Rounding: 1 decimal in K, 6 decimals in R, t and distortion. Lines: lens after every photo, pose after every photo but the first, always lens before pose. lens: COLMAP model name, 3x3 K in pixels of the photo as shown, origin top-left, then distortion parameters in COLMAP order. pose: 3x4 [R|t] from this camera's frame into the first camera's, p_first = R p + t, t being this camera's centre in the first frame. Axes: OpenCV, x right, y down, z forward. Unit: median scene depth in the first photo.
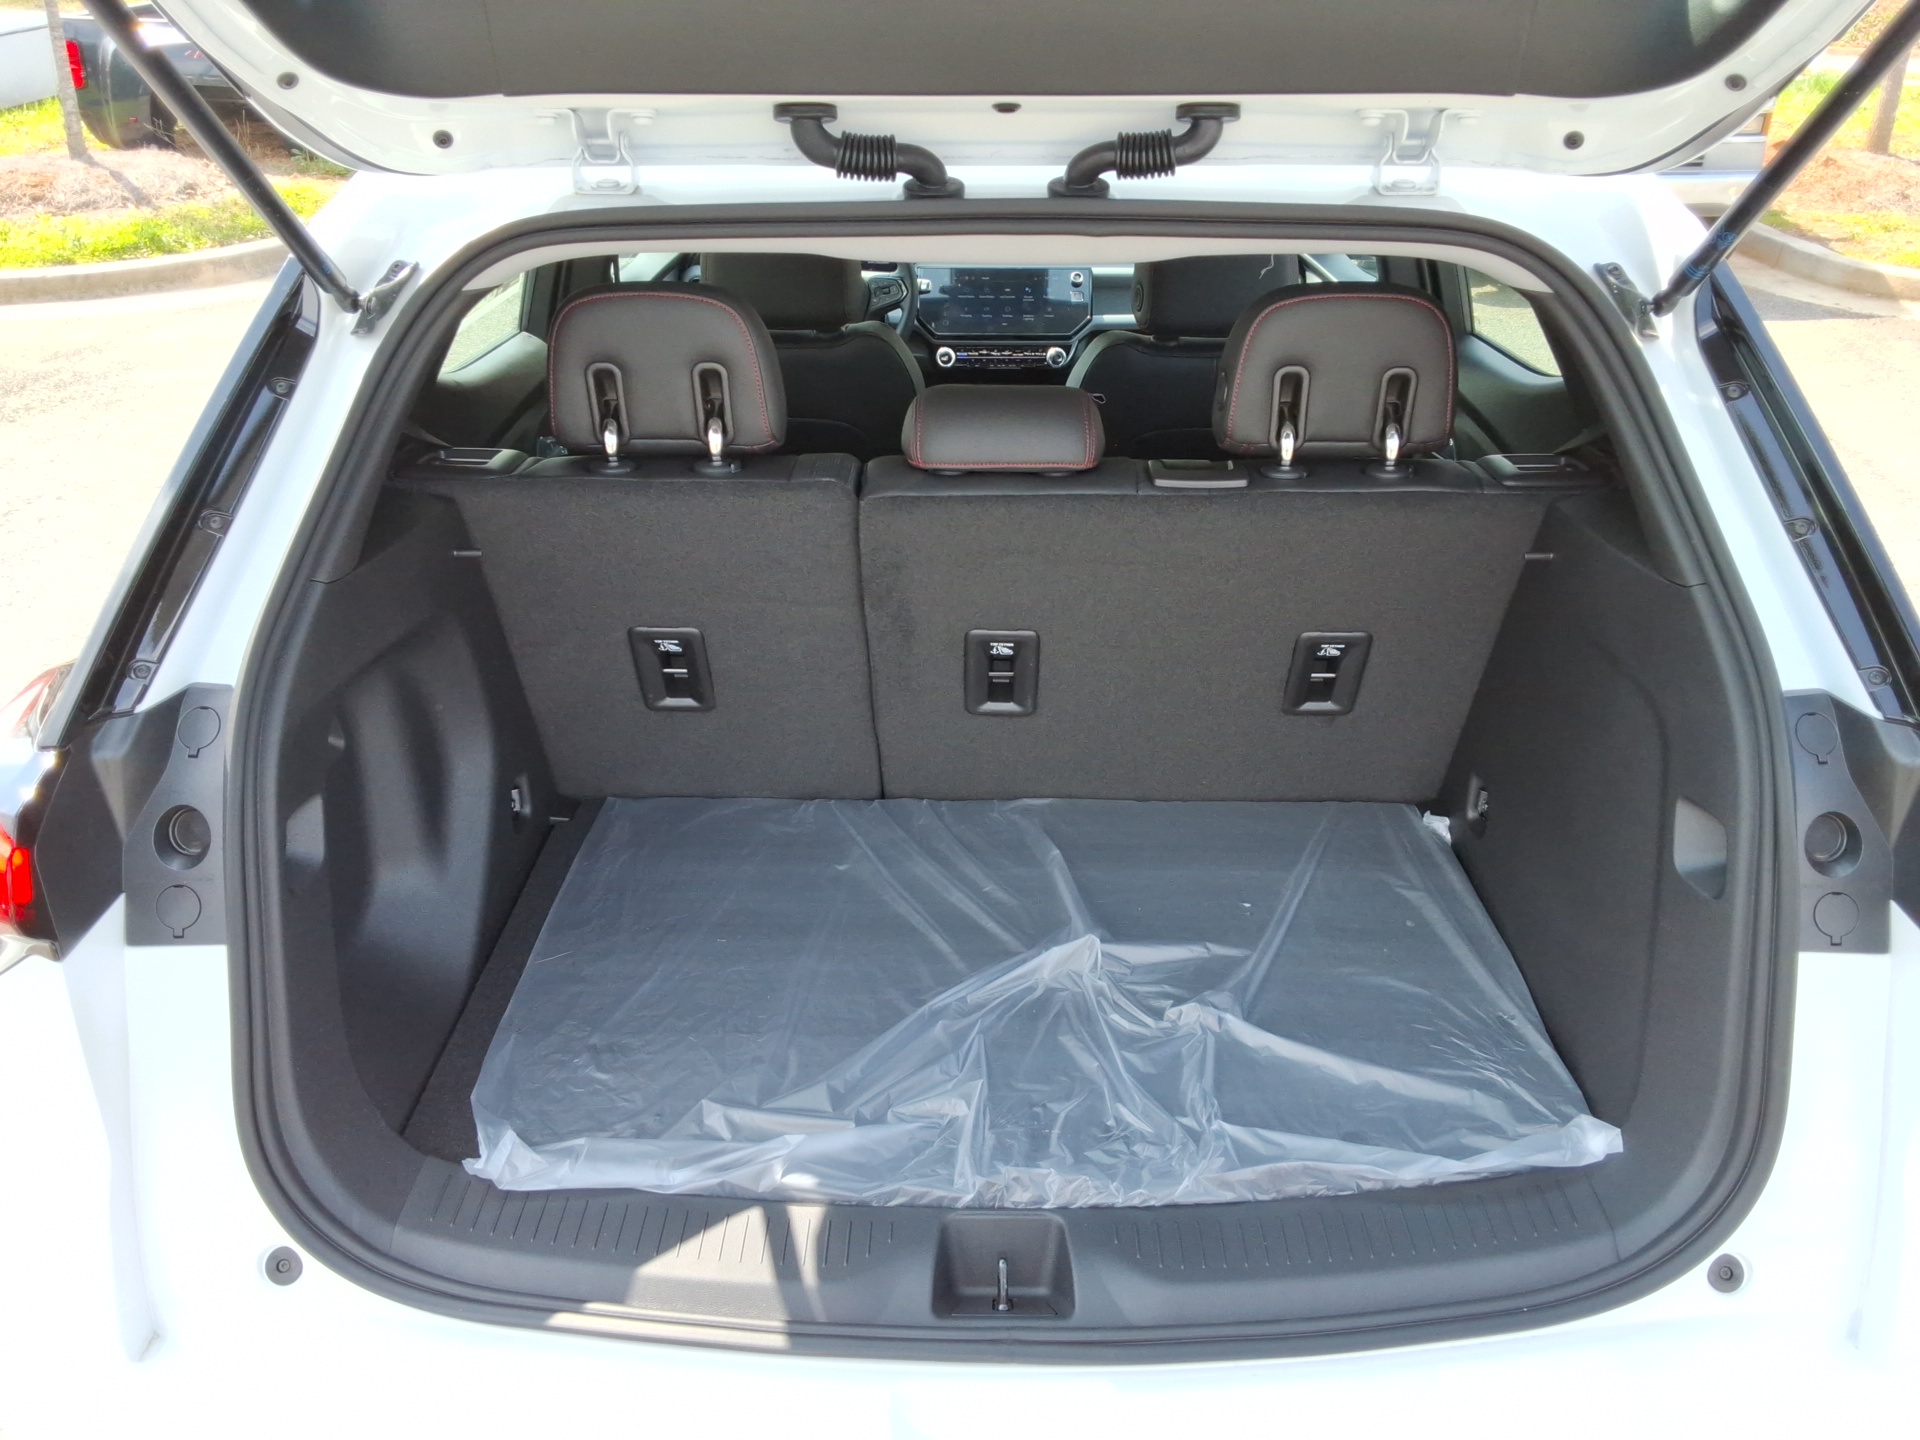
lens RADIAL K [[1549.8, 0, 966.7], [0, 1549.8, 711.1], [0, 0, 1]] dist [0.093139, -0.137610]
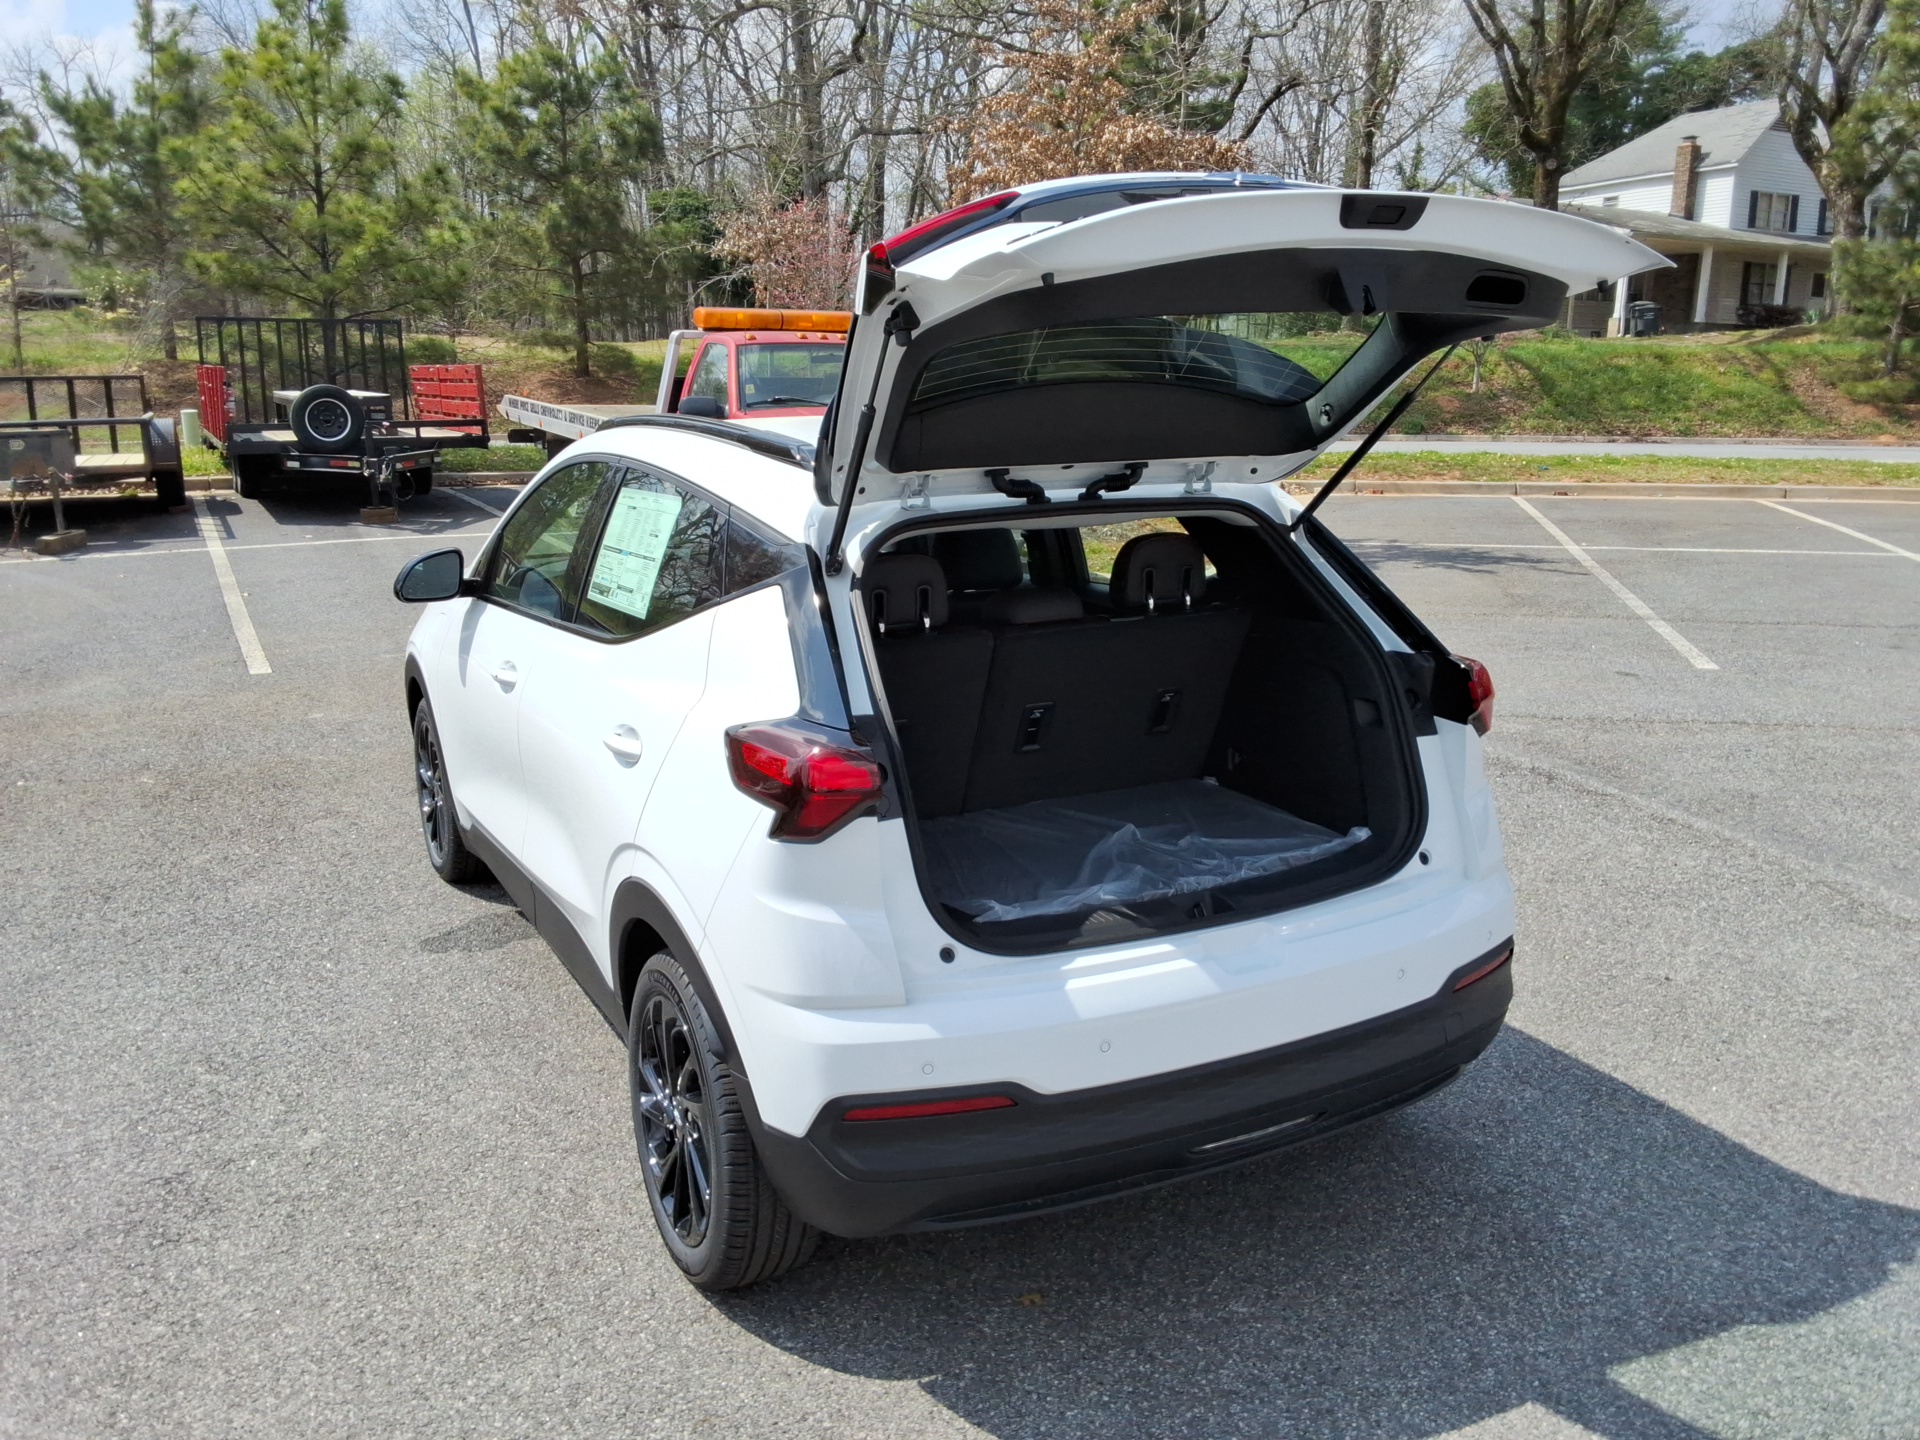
lens RADIAL K [[1549.8, 0, 968.3], [0, 1549.8, 722.7], [0, 0, 1]] dist [0.093139, -0.137610]
pose [[0.879311, -0.115803, 0.461954, -0.190172], [0.213796, 0.962738, -0.165613, 0.055090], [-0.425562, 0.244389, 0.871304, -0.142407]]
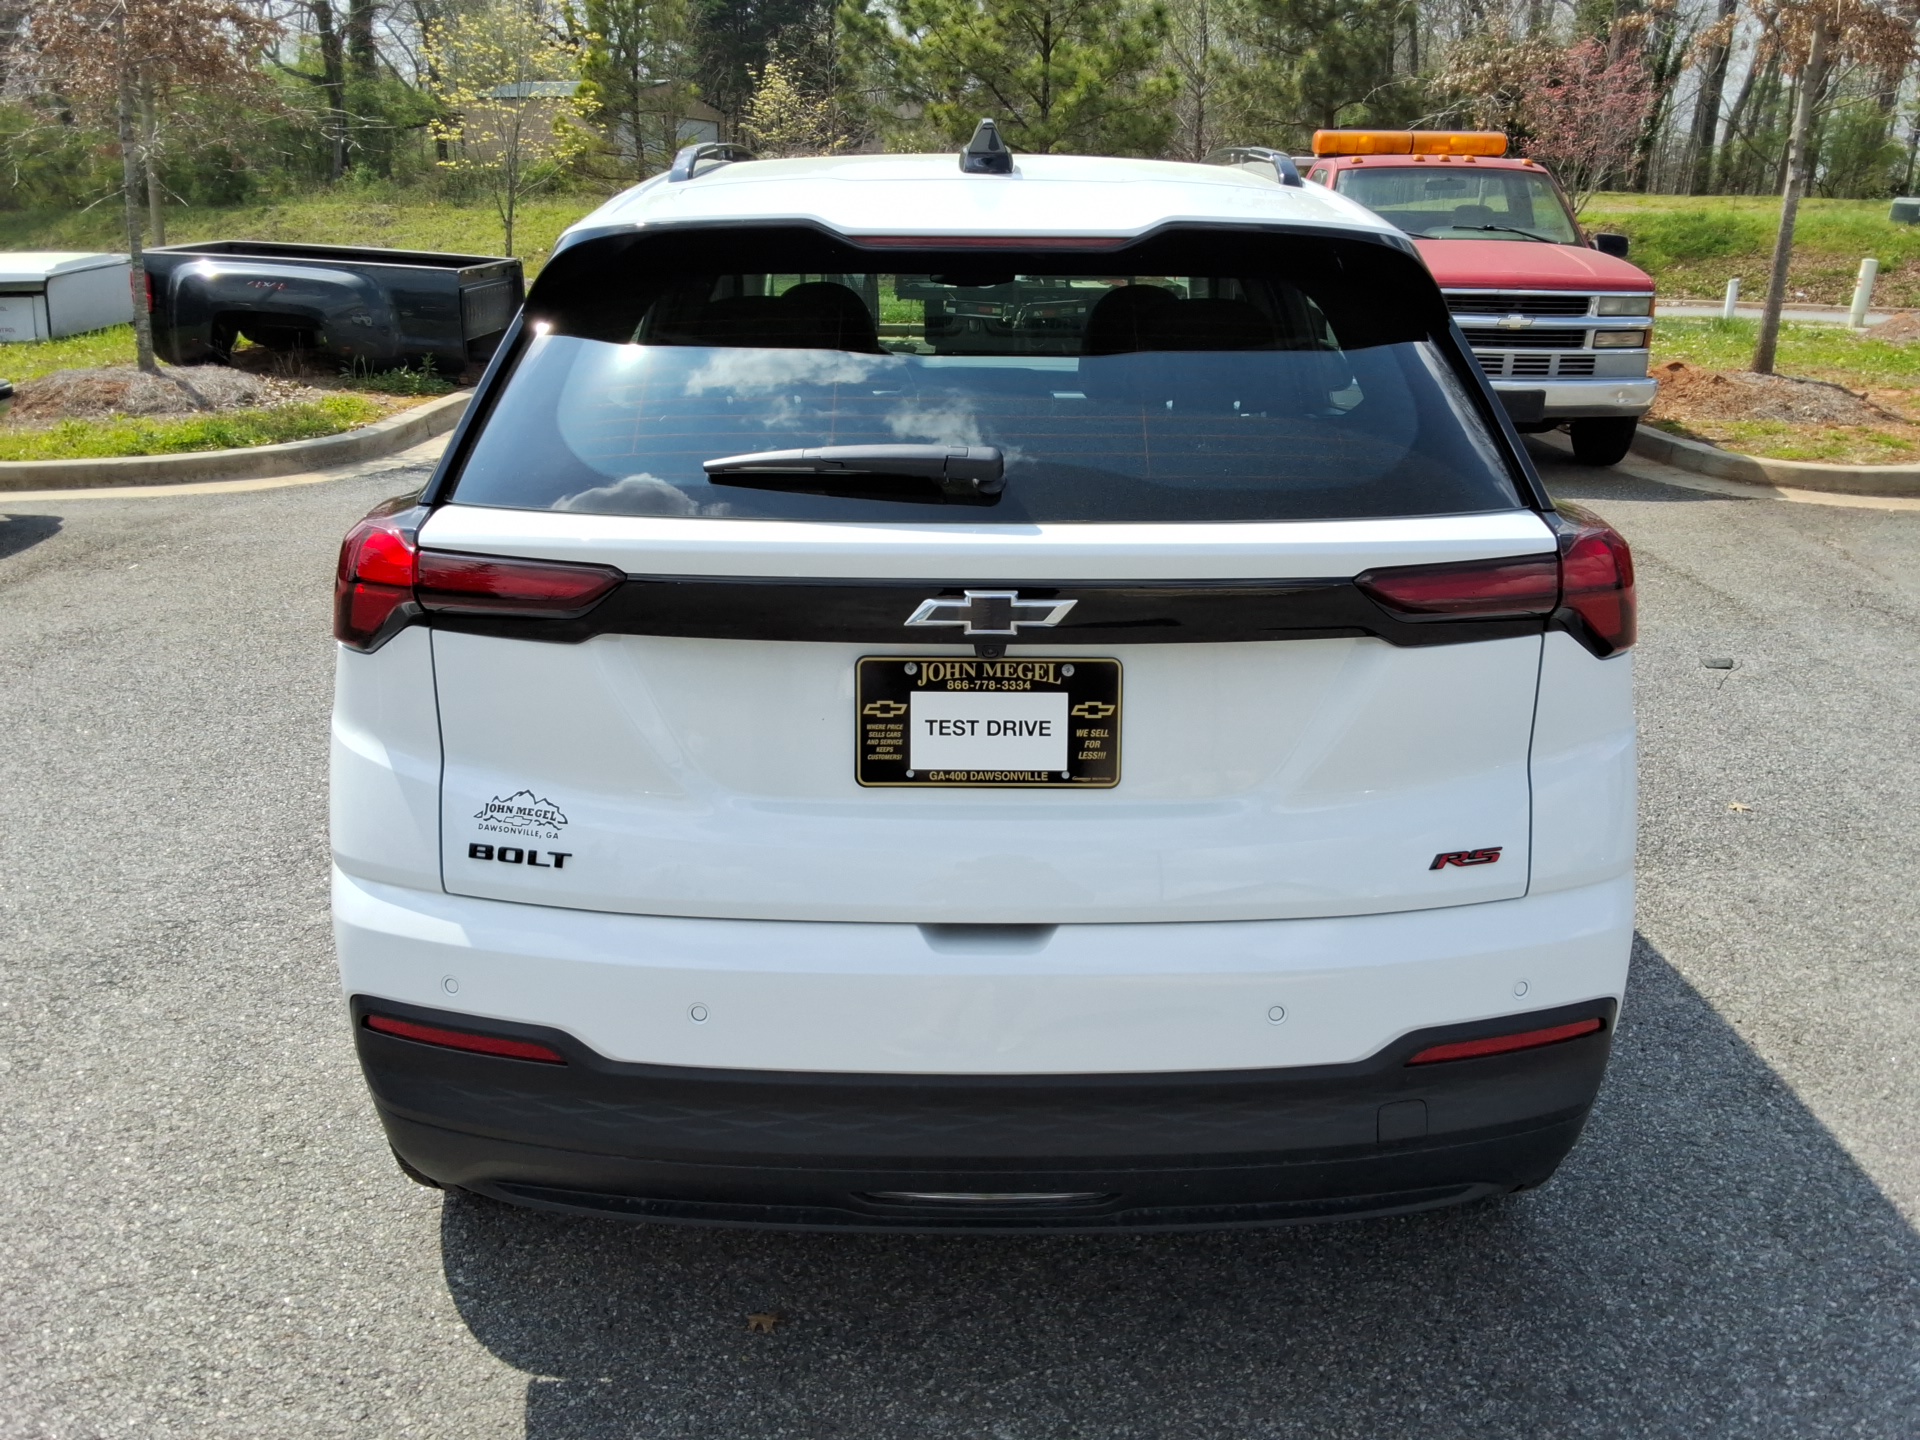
lens RADIAL K [[1549.8, 0, 969.3], [0, 1549.8, 701.7], [0, 0, 1]] dist [0.093139, -0.137610]
pose [[0.999912, -0.000008, 0.013277, -0.000458], [0.002051, 0.988082, -0.153916, 0.062941], [-0.013118, 0.153930, 0.987995, -0.083917]]
